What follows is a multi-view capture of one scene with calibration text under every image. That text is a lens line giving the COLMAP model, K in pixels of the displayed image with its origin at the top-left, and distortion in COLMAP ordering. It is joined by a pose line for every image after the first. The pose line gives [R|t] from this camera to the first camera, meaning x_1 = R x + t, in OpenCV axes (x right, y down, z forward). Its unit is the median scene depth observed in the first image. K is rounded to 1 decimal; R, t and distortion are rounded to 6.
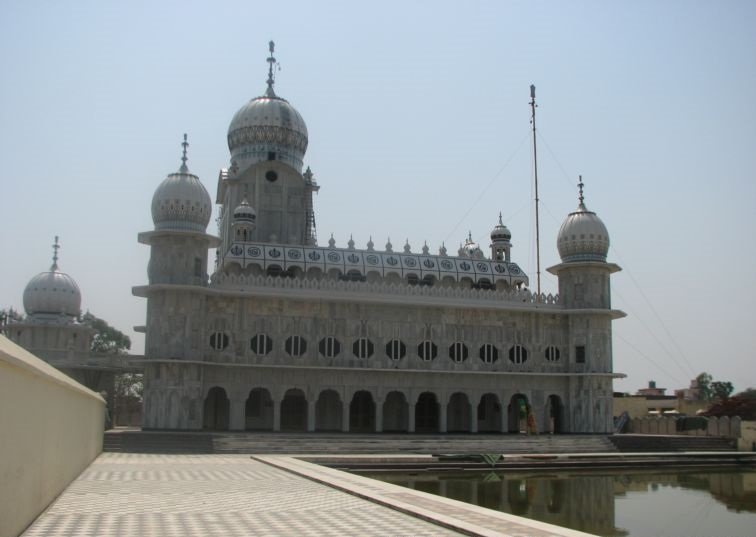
lens RADIAL K [[819.0, 0, 374.0], [0, 819.0, 292.8], [0, 0, 1]] dist [-0.206534, 0.300248]
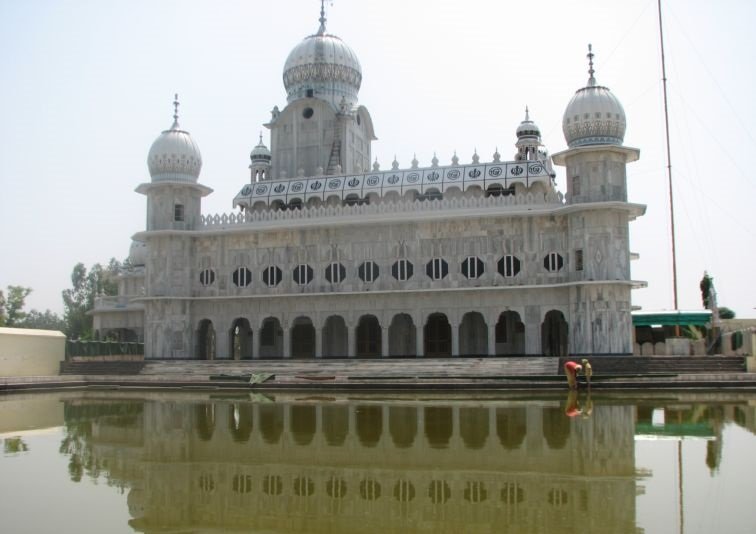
lens RADIAL K [[819.0, 0, 374.0], [0, 819.0, 291.3], [0, 0, 1]] dist [-0.206534, 0.300248]
pose [[0.833149, -0.067234, -0.548947, 0.548261], [0.105182, 0.993730, 0.037927, 0.055747], [0.542955, -0.089338, 0.834996, 0.193353]]
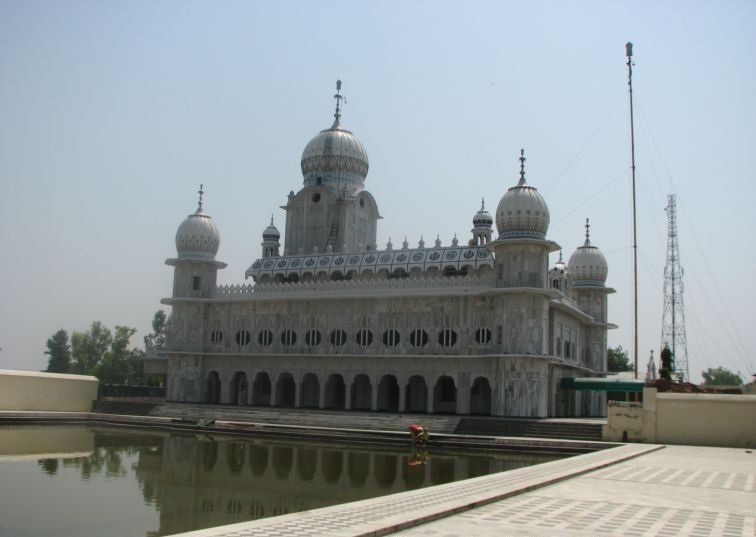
lens RADIAL K [[819.0, 0, 374.0], [0, 819.0, 292.8], [0, 0, 1]] dist [-0.206534, 0.300248]
pose [[0.736001, -0.075694, -0.672736, 0.830840], [0.078773, 0.996555, -0.025948, 0.039373], [0.672382, -0.033895, 0.739428, 0.176622]]
